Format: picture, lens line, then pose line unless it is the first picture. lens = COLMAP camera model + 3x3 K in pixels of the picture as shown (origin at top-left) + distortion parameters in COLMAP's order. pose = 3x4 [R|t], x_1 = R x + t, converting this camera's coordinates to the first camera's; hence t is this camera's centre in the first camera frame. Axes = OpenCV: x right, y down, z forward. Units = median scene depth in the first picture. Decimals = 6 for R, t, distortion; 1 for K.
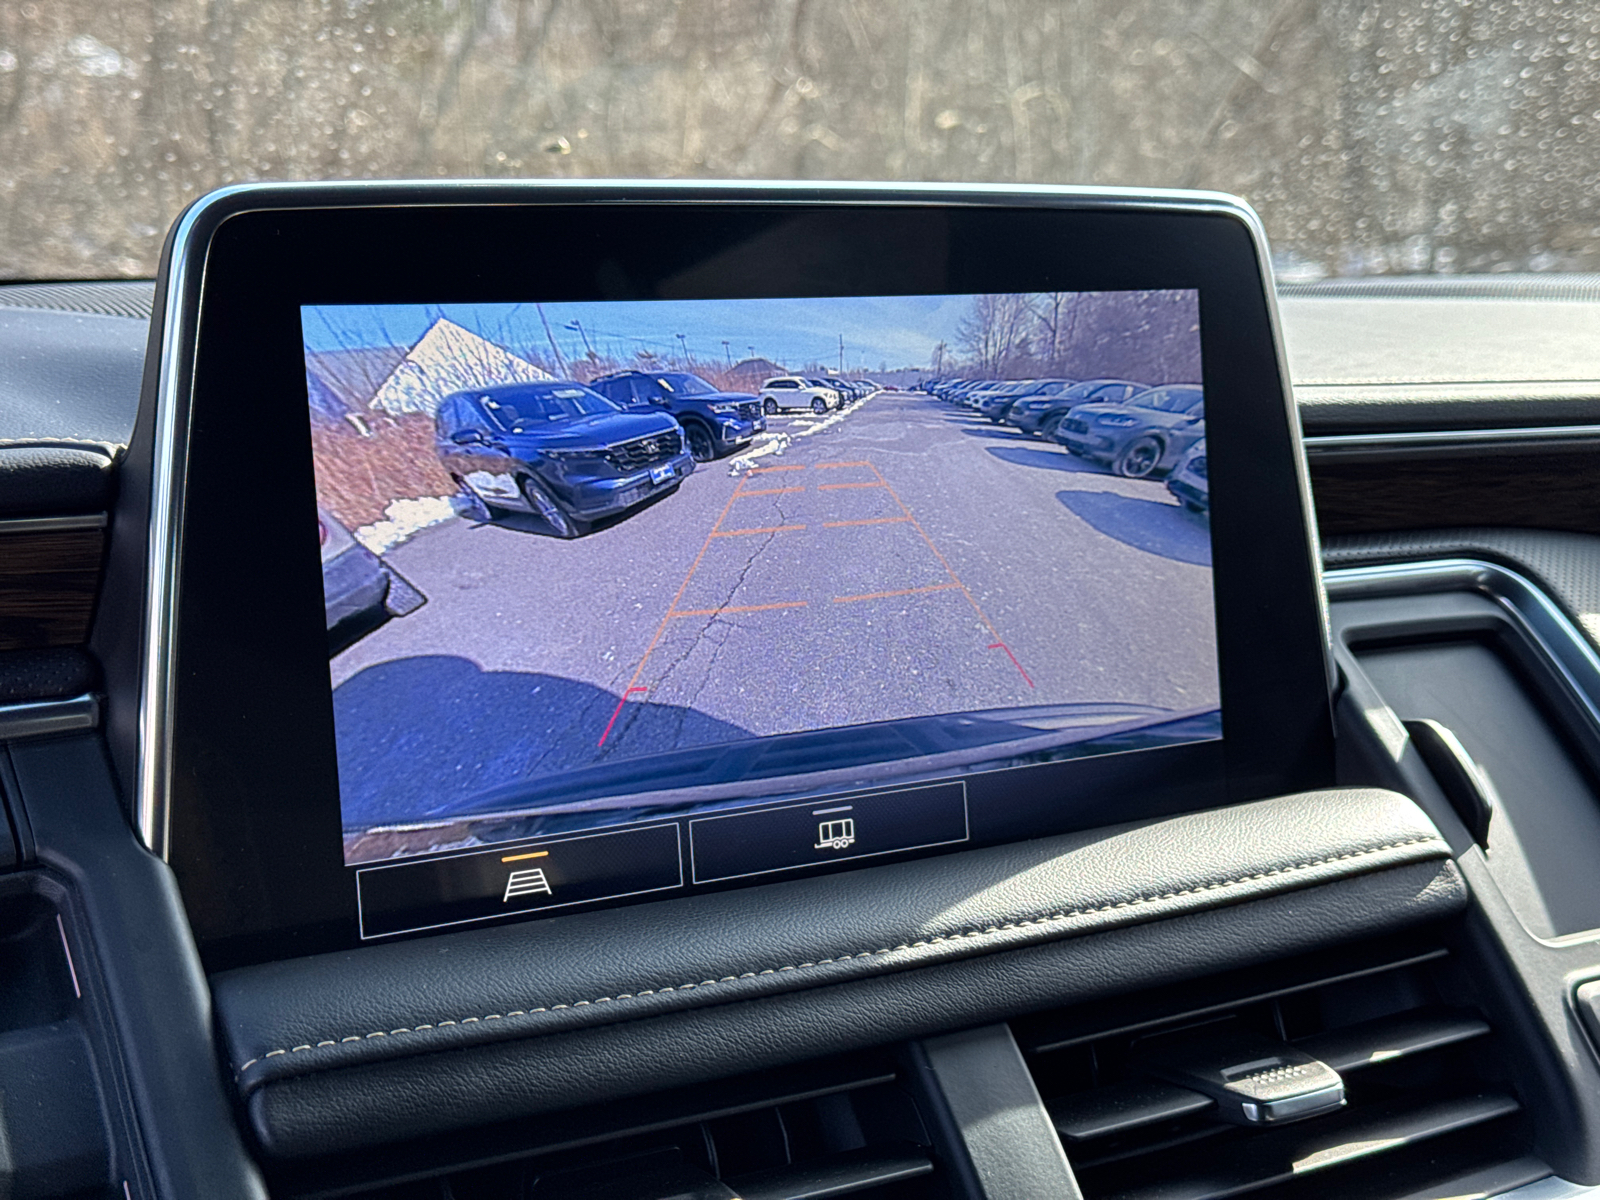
lens RADIAL K [[2326.9, 0, 785.5], [0, 2326.9, 601.8], [0, 0, 1]] dist [0.110217, 0.000000]
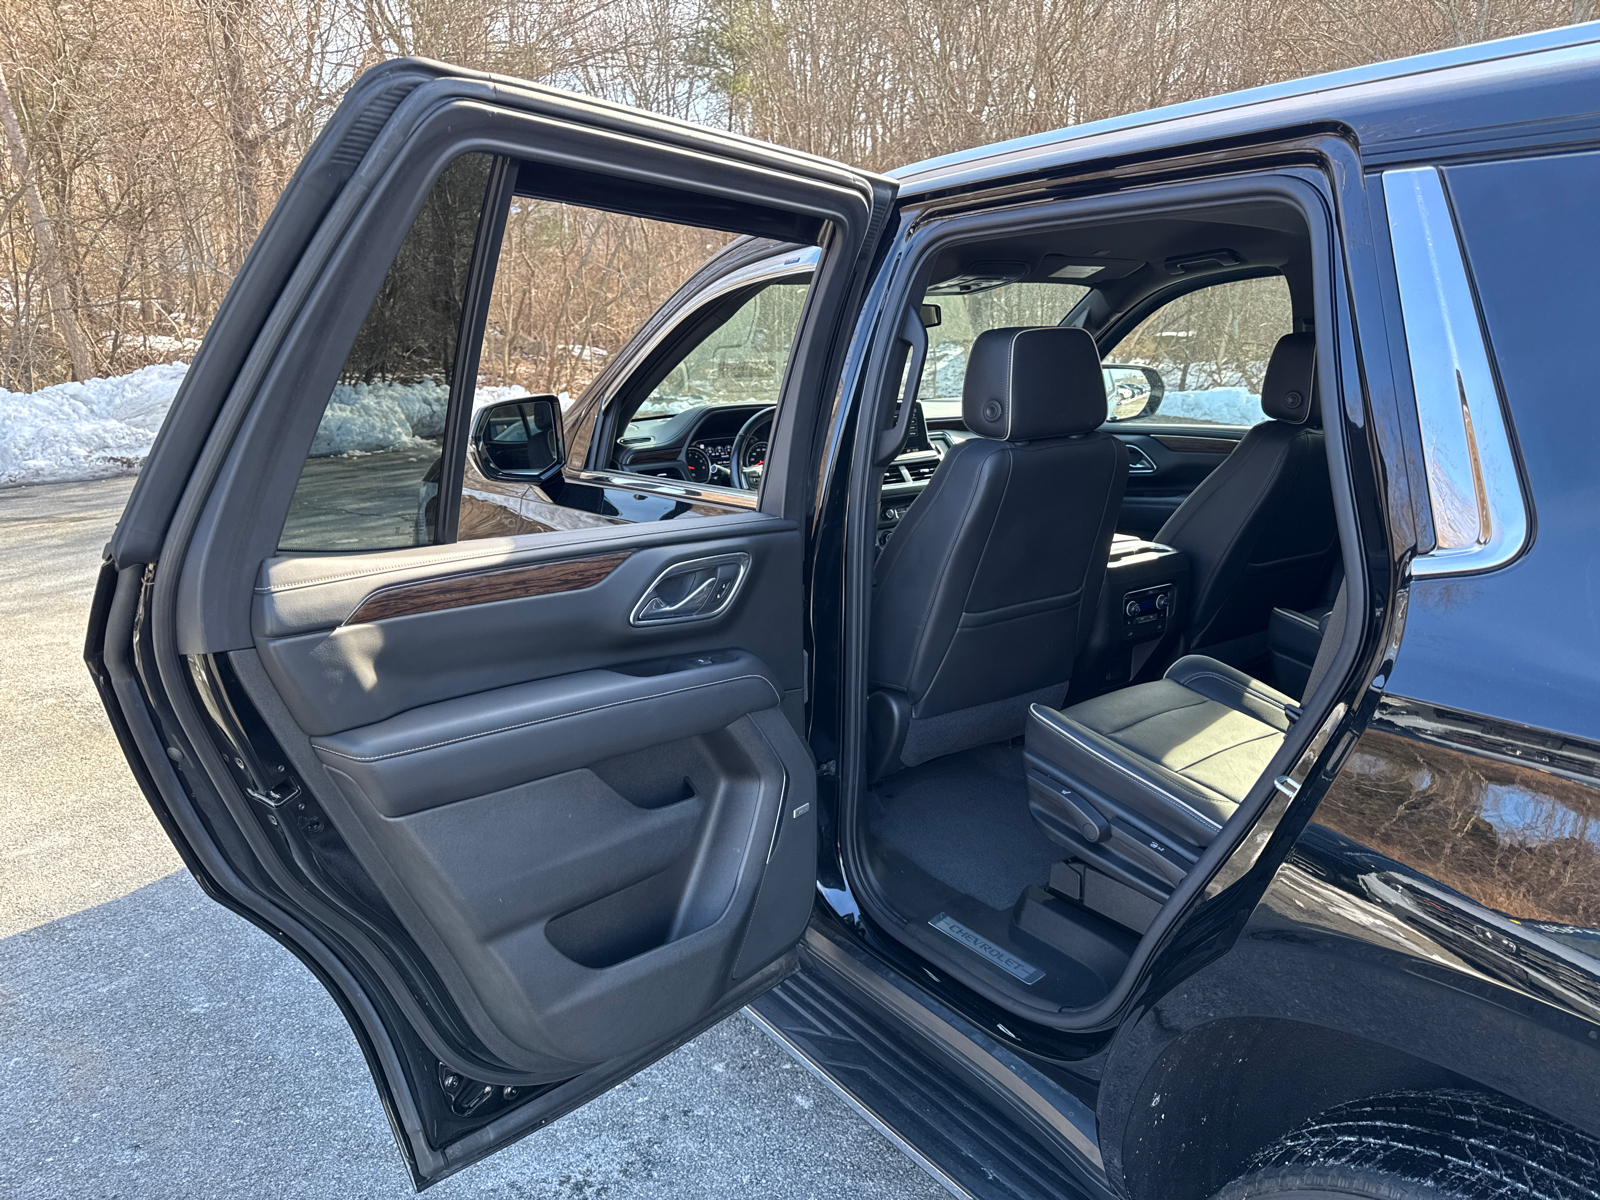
lens RADIAL K [[1136.1, 0, 792.1], [0, 1136.1, 605.4], [0, 0, 1]] dist [0.021756, -0.018549]
pose [[0.996835, -0.032899, 0.072366, -1.053049], [0.026452, 0.995743, 0.088300, 0.392644], [-0.074963, -0.086107, 0.993462, -5.557549]]
